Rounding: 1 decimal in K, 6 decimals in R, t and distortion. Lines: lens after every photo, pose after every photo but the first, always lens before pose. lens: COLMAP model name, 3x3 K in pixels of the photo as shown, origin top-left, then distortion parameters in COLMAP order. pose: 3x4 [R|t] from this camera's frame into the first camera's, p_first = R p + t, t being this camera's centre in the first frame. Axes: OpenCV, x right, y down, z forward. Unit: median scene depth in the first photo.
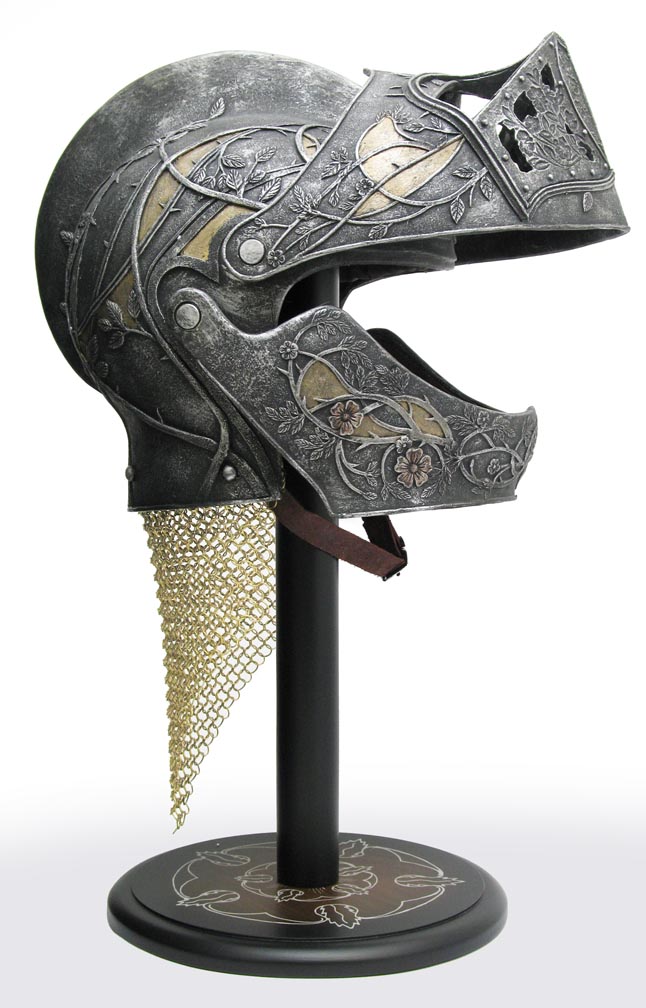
lens RADIAL K [[1764.2, 0, 326.8], [0, 1764.2, 504.0], [0, 0, 1]] dist [-0.030813, 0.000000]
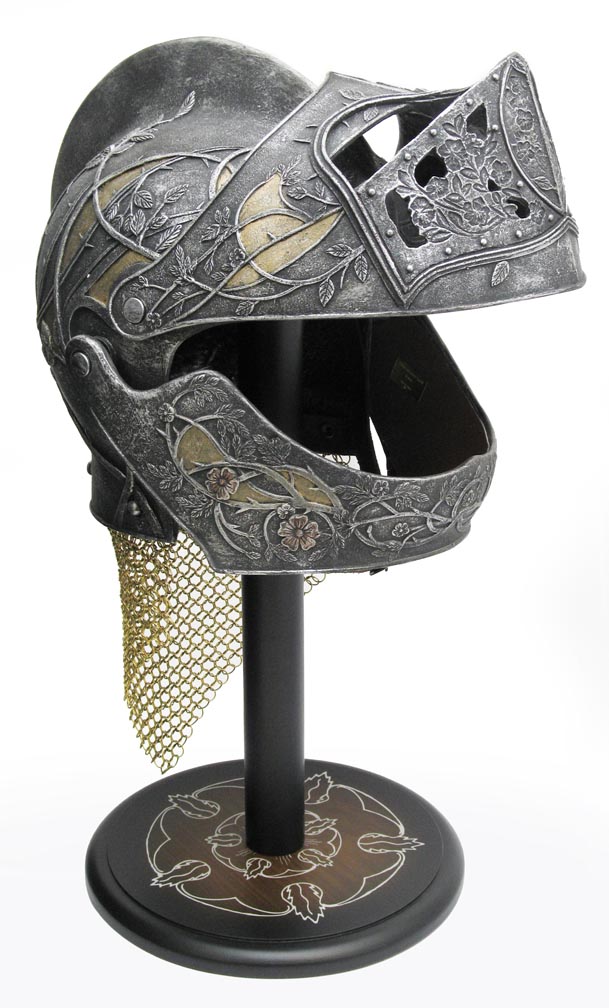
lens RADIAL K [[1793.8, 0, 303.1], [0, 1793.8, 505.8], [0, 0, 1]] dist [-0.037423, 0.000000]
pose [[0.916266, 0.149970, -0.371438, 0.421659], [-0.043029, 0.958755, 0.280957, -0.316852], [0.398254, -0.241449, 0.884927, 0.127245]]
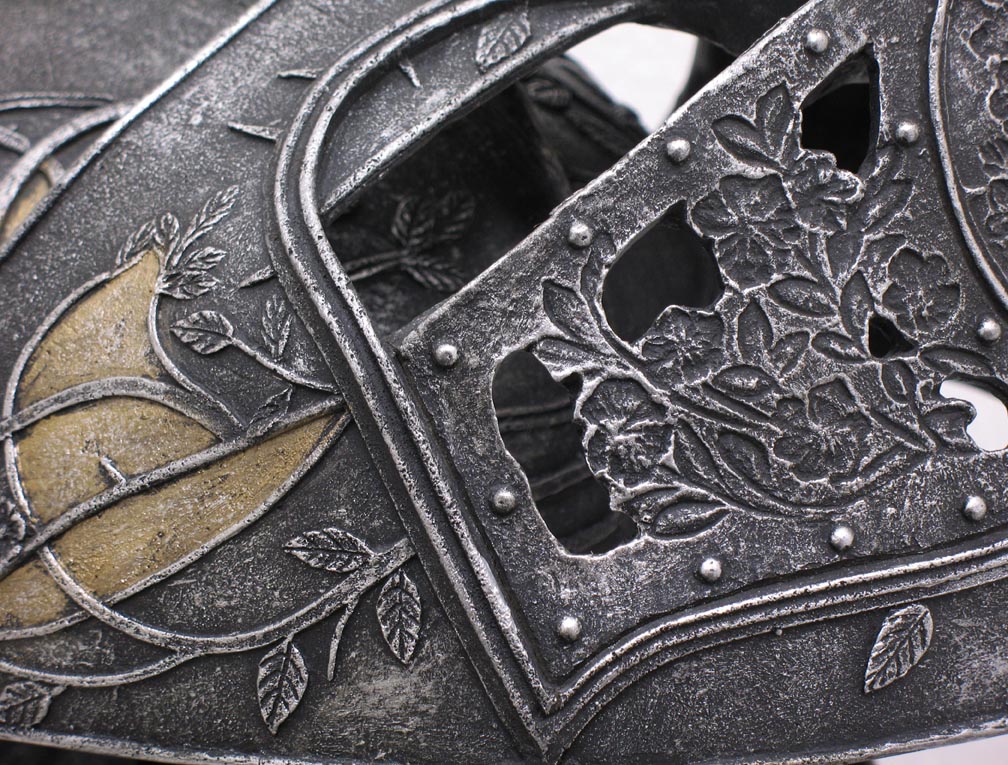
lens RADIAL K [[4109.4, 0, 504.0], [0, 4109.4, 384.0], [0, 0, 1]] dist [-0.004641, 0.000000]
pose [[0.864549, 0.196830, -0.462399, 0.373575], [-0.063100, 0.955343, 0.288685, -0.383666], [0.498571, -0.220405, 0.838361, 0.493599]]
